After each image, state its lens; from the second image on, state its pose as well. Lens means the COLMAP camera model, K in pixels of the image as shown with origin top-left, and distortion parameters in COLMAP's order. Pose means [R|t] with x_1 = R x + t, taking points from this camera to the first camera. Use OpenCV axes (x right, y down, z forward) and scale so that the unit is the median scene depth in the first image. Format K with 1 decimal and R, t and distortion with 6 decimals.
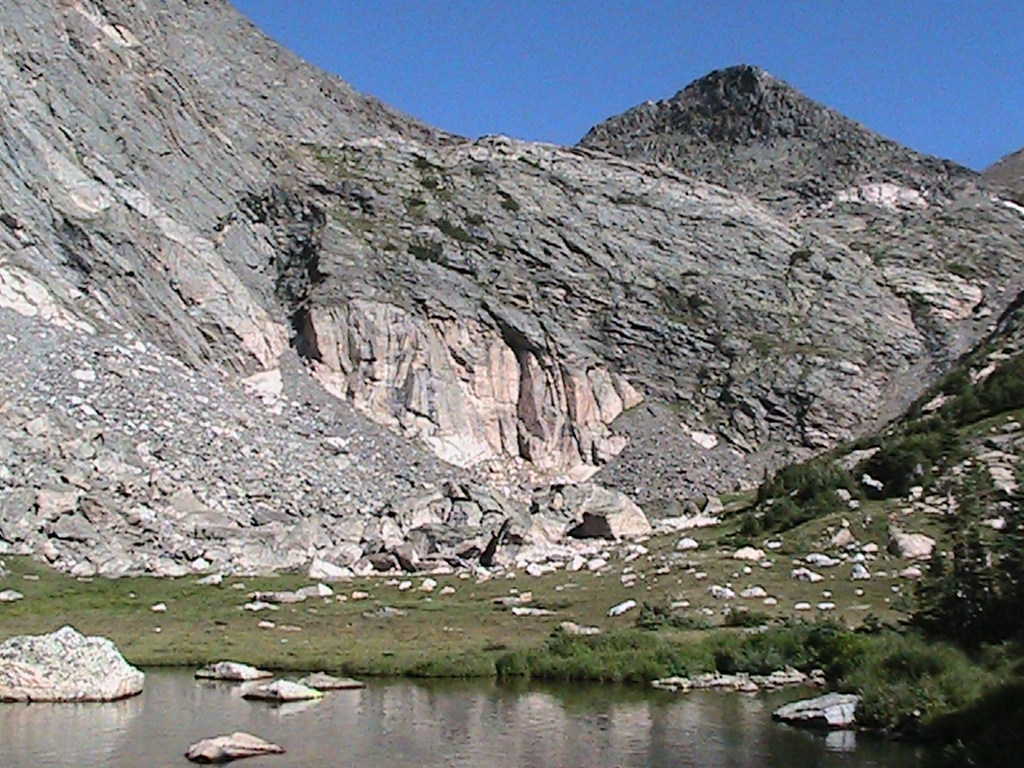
lens RADIAL K [[1302.9, 0, 512.9], [0, 1302.9, 387.9], [0, 0, 1]] dist [-0.159361, 0.000000]
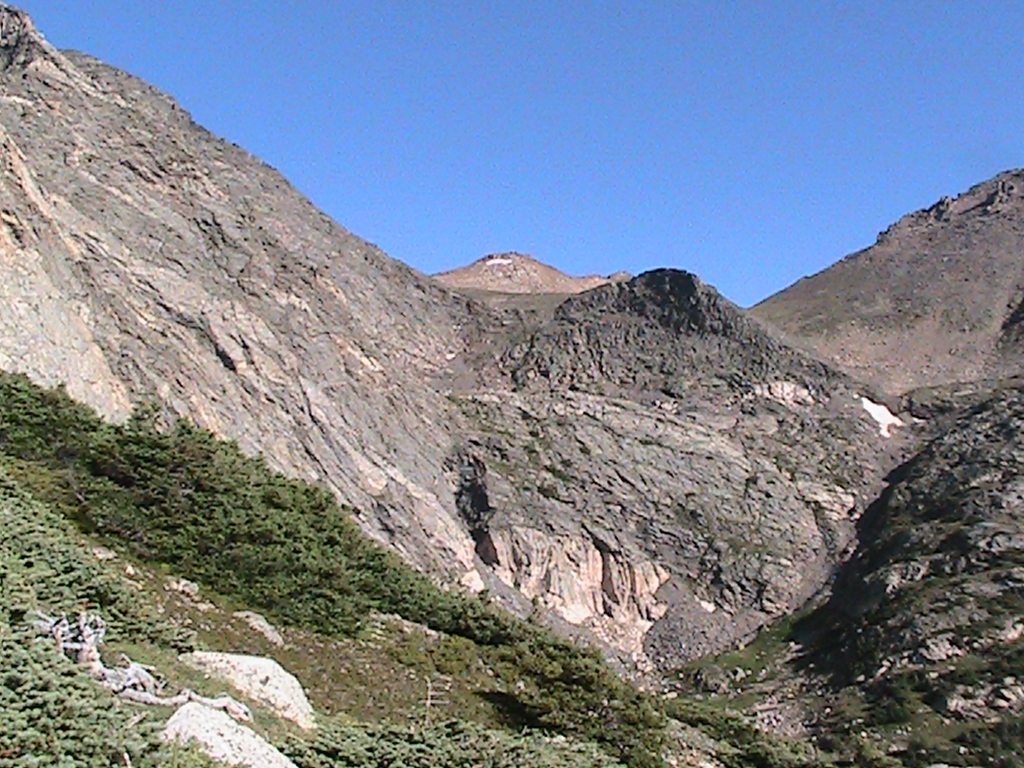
lens RADIAL K [[1302.9, 0, 511.9], [0, 1302.9, 381.7], [0, 0, 1]] dist [-0.159361, 0.000000]
pose [[0.990499, 0.014183, 0.136785, -0.340667], [-0.020636, 0.998734, 0.045877, -0.317844], [-0.135961, -0.048264, 0.989538, -0.669345]]
